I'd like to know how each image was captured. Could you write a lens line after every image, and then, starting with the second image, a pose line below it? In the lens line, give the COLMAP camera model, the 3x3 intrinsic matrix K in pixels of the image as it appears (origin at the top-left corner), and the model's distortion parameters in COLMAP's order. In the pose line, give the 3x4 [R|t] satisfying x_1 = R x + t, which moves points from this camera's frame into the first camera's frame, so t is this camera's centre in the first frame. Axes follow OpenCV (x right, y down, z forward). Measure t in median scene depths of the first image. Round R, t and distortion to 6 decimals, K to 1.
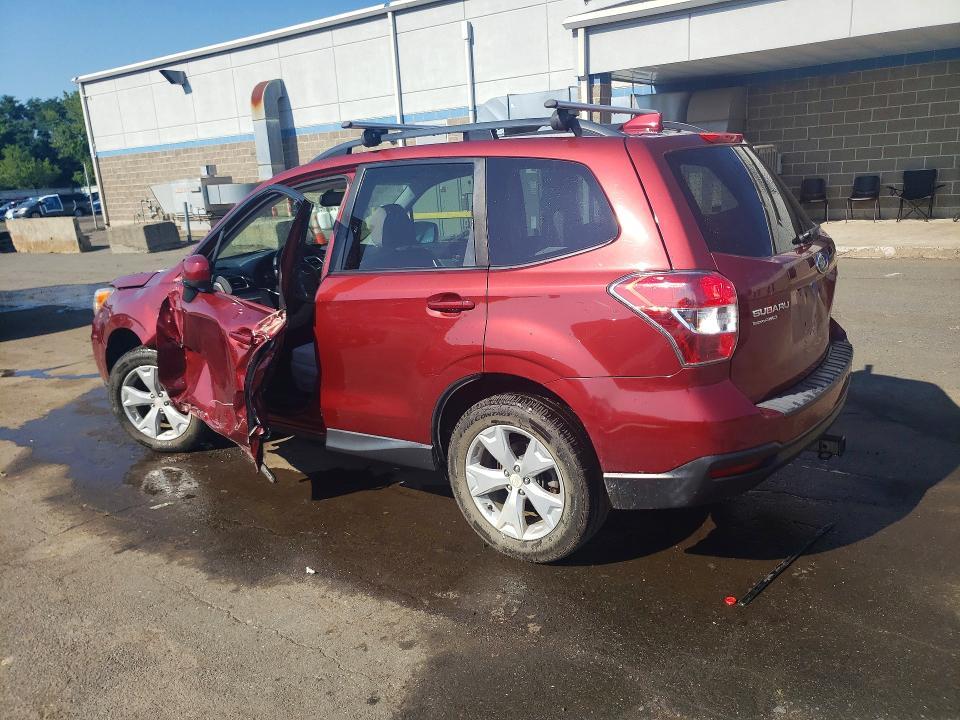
lens RADIAL K [[734.3, 0, 480.0], [0, 734.3, 360.0], [0, 0, 1]] dist [0.008033, 0.008741]
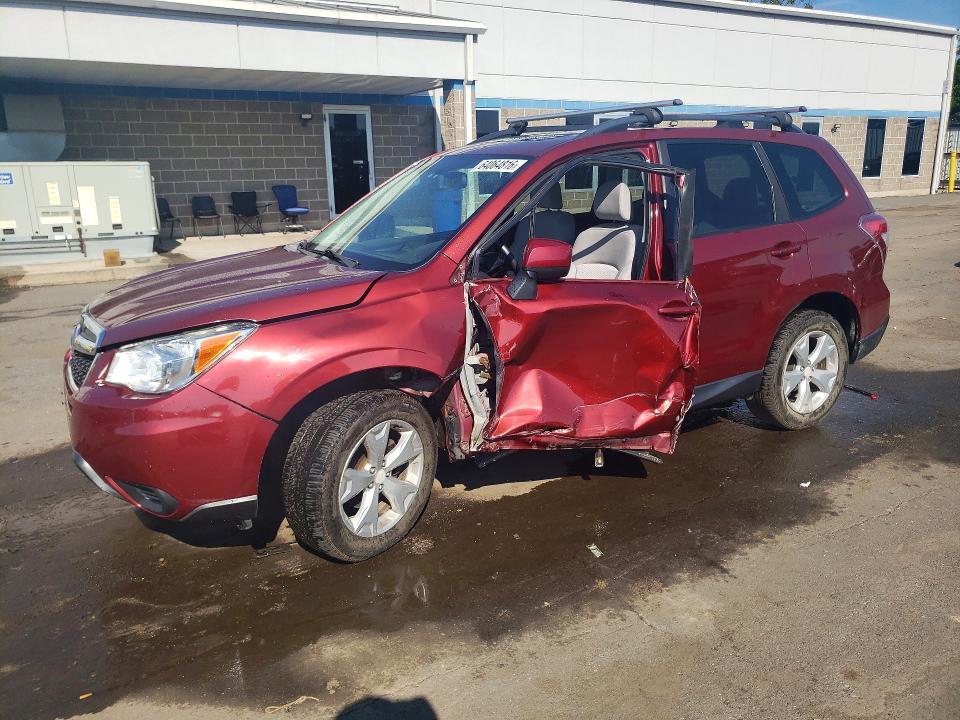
lens RADIAL K [[720.5, 0, 480.6], [0, 720.5, 371.3], [0, 0, 1]] dist [0.002208, 0.013319]
pose [[0.414616, -0.199147, 0.887938, -1.139311], [0.222041, 0.968407, 0.113515, -0.104610], [-0.882492, 0.150094, 0.445736, 0.736924]]
